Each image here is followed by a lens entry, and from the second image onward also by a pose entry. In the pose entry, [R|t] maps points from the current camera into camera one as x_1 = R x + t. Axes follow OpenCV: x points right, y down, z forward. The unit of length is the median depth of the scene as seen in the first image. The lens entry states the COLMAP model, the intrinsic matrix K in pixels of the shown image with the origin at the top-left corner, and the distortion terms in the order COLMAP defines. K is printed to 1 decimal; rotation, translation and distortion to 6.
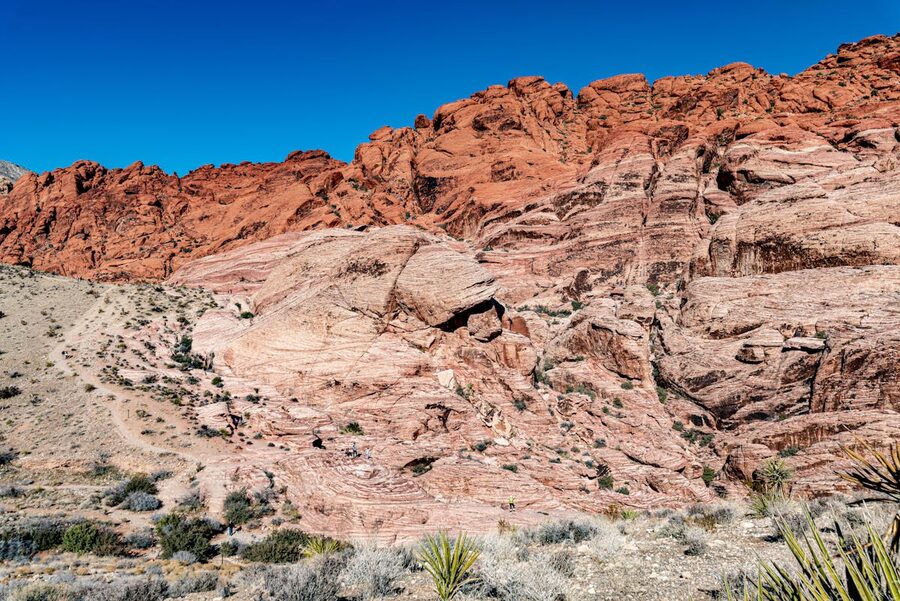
lens RADIAL K [[730.3, 0, 450.0], [0, 730.3, 300.5], [0, 0, 1]] dist [-0.009352, 0.008575]
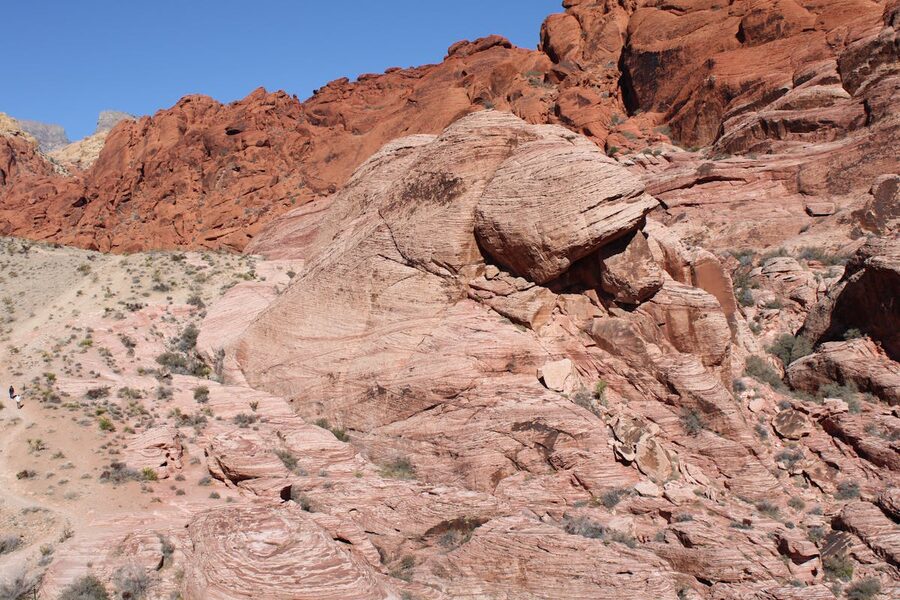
lens RADIAL K [[1131.7, 0, 450.0], [0, 1131.7, 300.0], [0, 0, 1]] dist [-0.071351, 0.059300]
pose [[0.961230, -0.050229, -0.271135, 0.112806], [0.055773, 0.998362, 0.012773, 0.025928], [0.270050, -0.027400, 0.962456, 0.120474]]
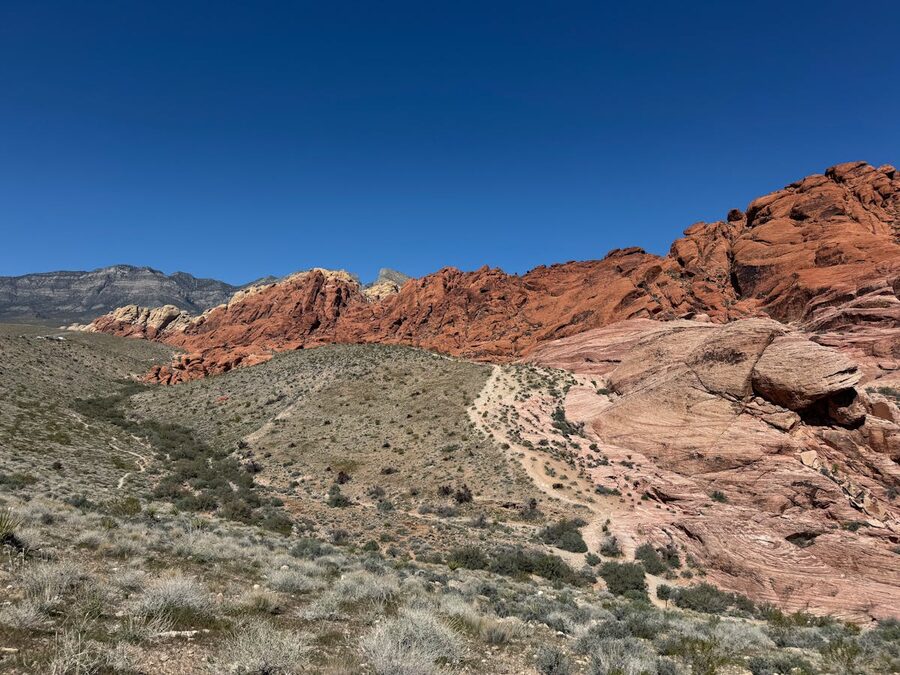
lens RADIAL K [[610.6, 0, 450.0], [0, 610.6, 337.5], [0, 0, 1]] dist [0.070647, -0.111323]
pose [[0.902351, -0.014541, -0.430757, -0.068254], [-0.008694, 0.998613, -0.051923, -0.016411], [0.430915, 0.050598, 0.900973, -0.054928]]
